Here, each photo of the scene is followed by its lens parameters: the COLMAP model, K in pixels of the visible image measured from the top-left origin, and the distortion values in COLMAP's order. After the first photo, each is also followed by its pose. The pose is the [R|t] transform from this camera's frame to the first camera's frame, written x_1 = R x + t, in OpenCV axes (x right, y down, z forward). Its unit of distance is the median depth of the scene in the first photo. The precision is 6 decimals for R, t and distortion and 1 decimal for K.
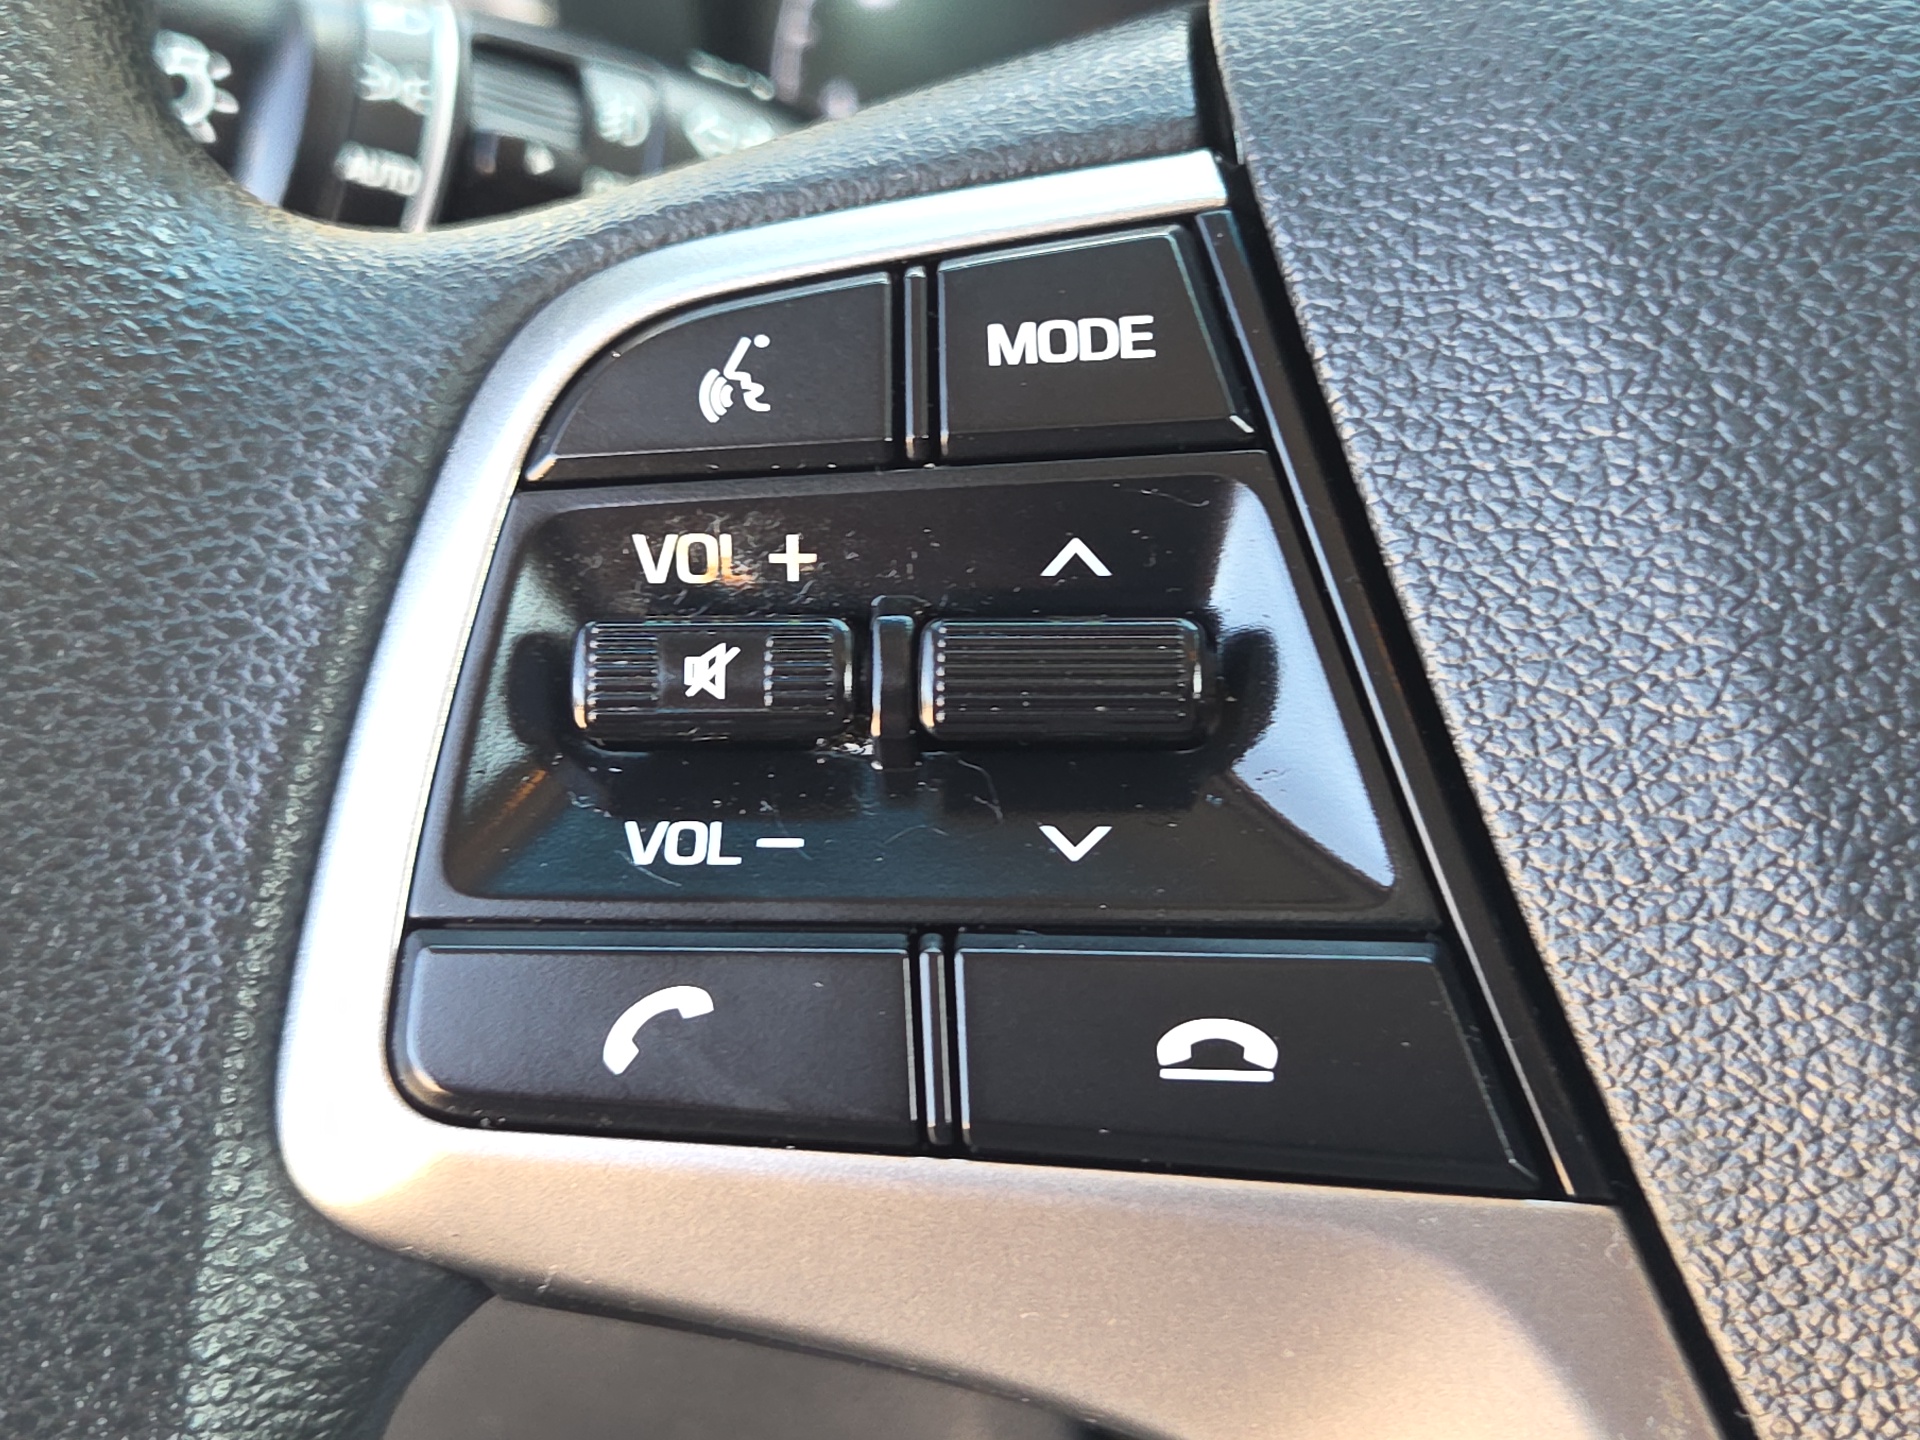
lens RADIAL K [[2957.6, 0, 957.9], [0, 2957.6, 719.1], [0, 0, 1]] dist [0.067242, 0.000000]
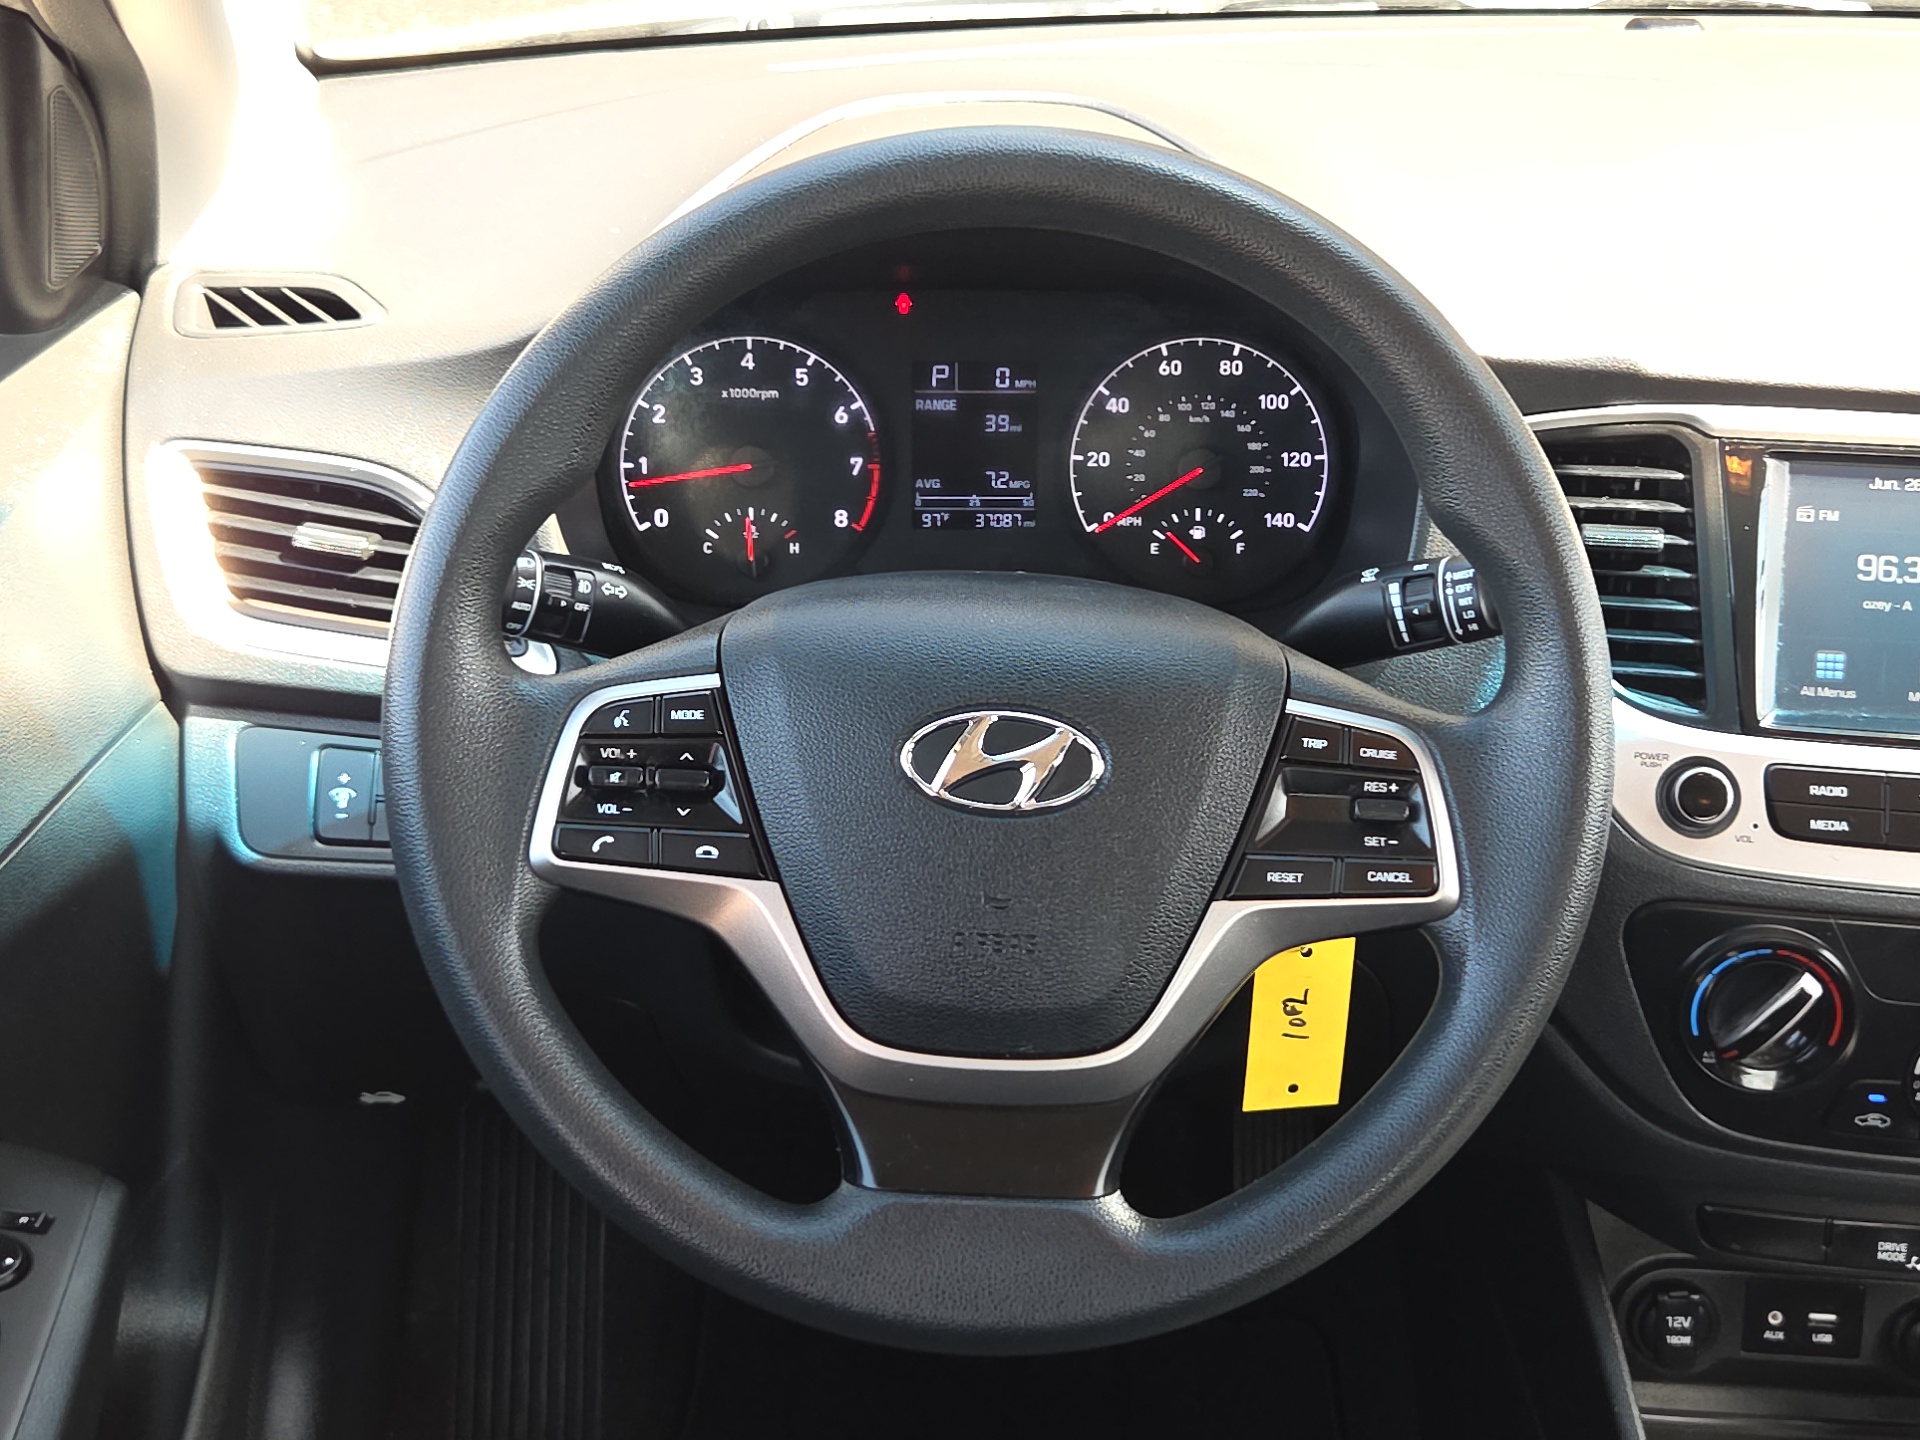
lens RADIAL K [[2763.8, 0, 964.8], [0, 2763.8, 692.5], [0, 0, 1]] dist [0.084870, 0.000000]
pose [[0.995091, 0.045524, 0.087868, 0.093829], [-0.052253, 0.995748, 0.075865, -0.559066], [-0.084041, -0.080084, 0.993239, -3.847215]]
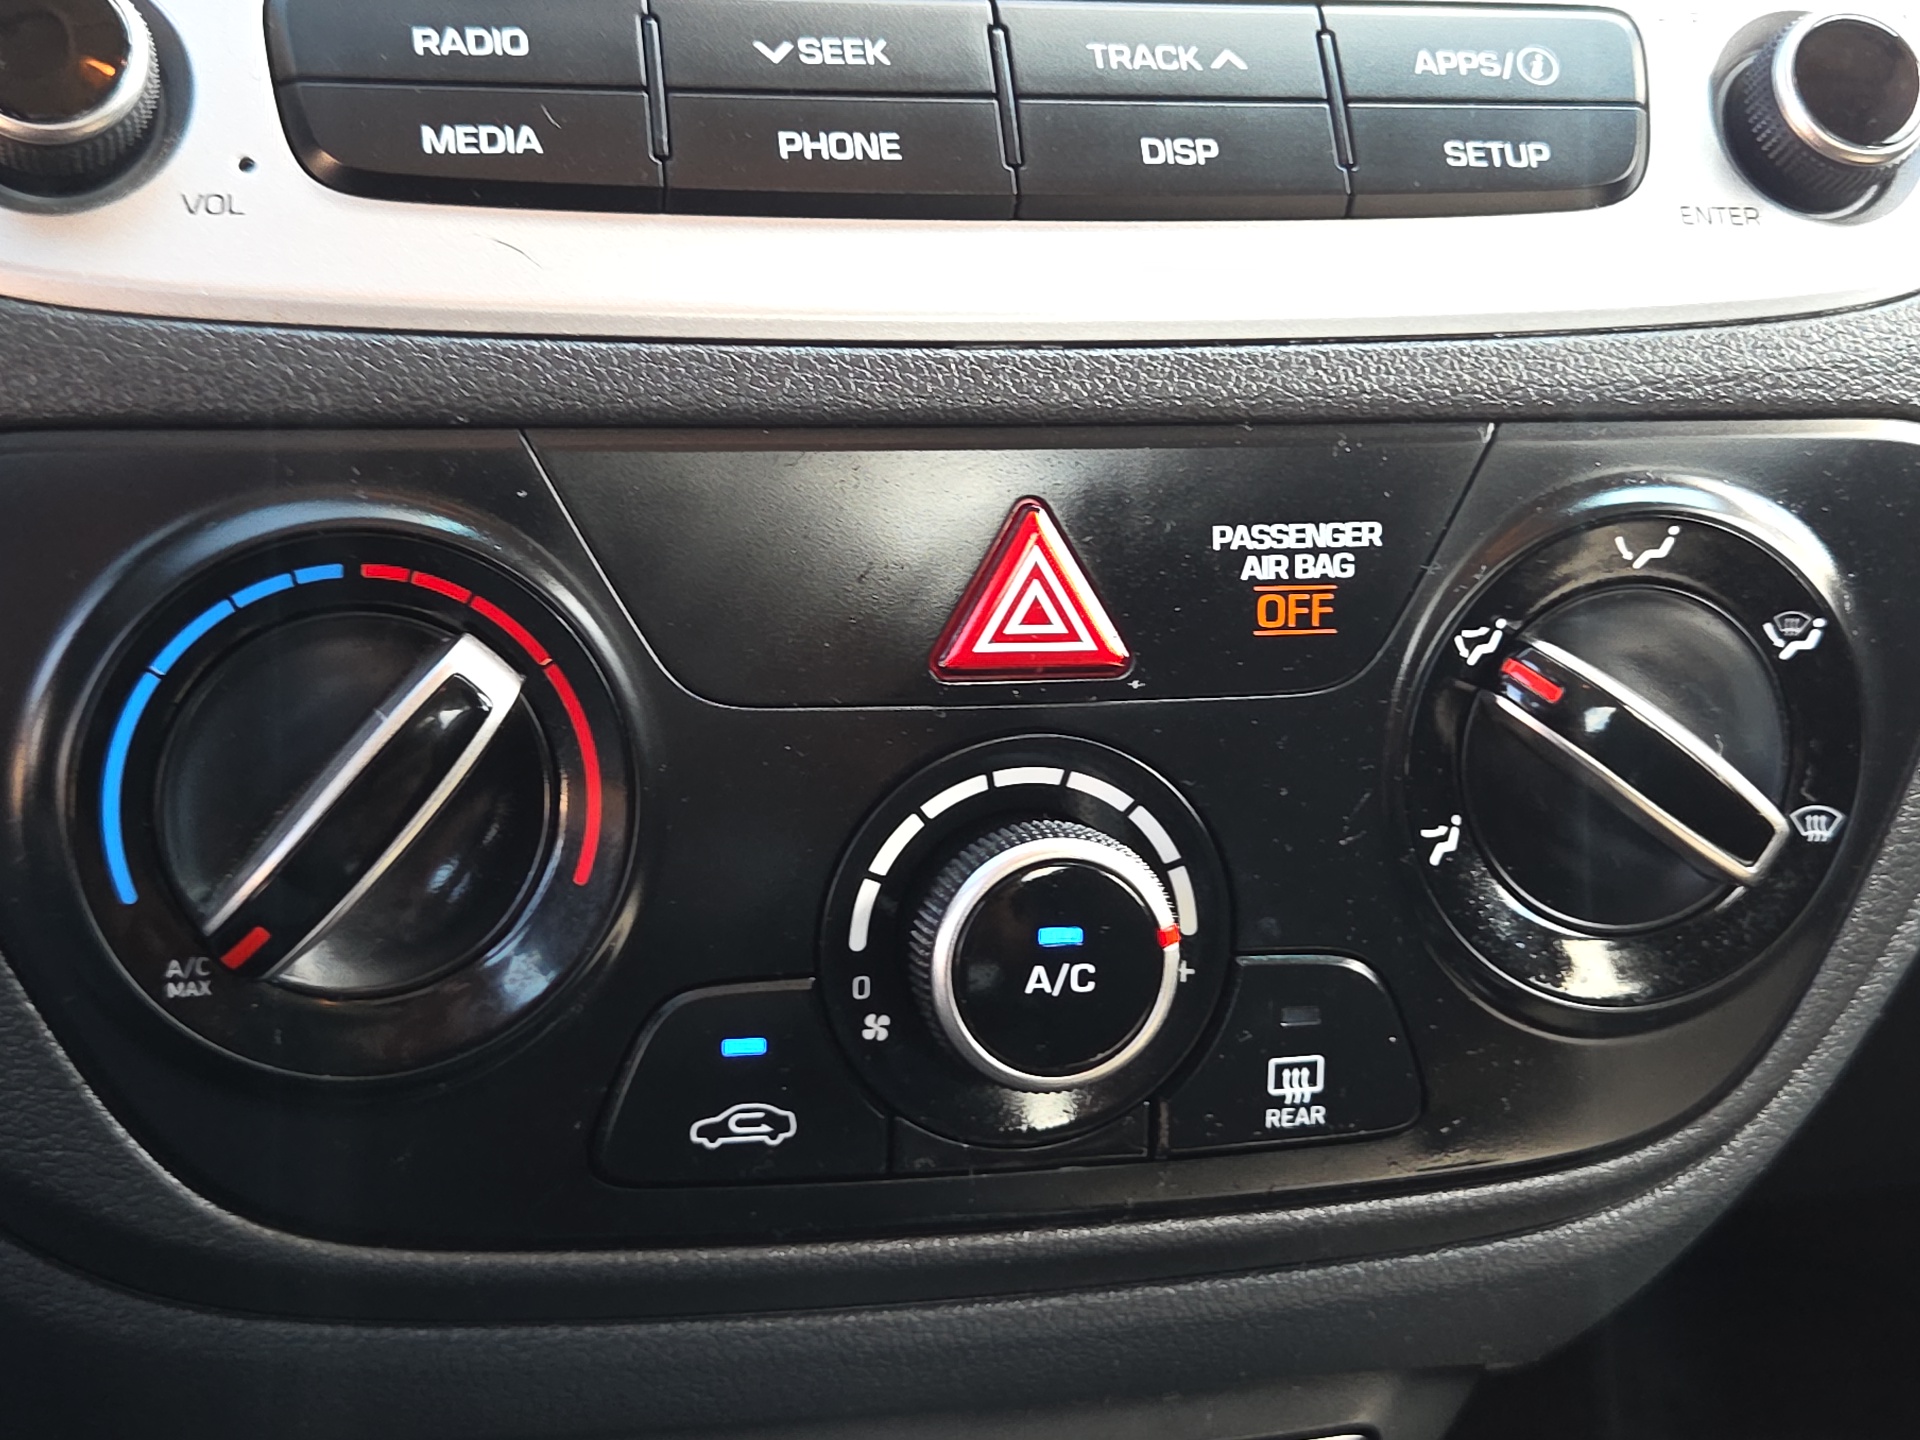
lens RADIAL K [[2957.6, 0, 944.2], [0, 2957.6, 701.4], [0, 0, 1]] dist [0.067242, 0.000000]
pose [[0.918878, -0.006722, 0.394484, 1.927613], [0.052788, 0.992960, -0.106040, 0.630104], [-0.390994, 0.118262, 0.912764, -0.059242]]
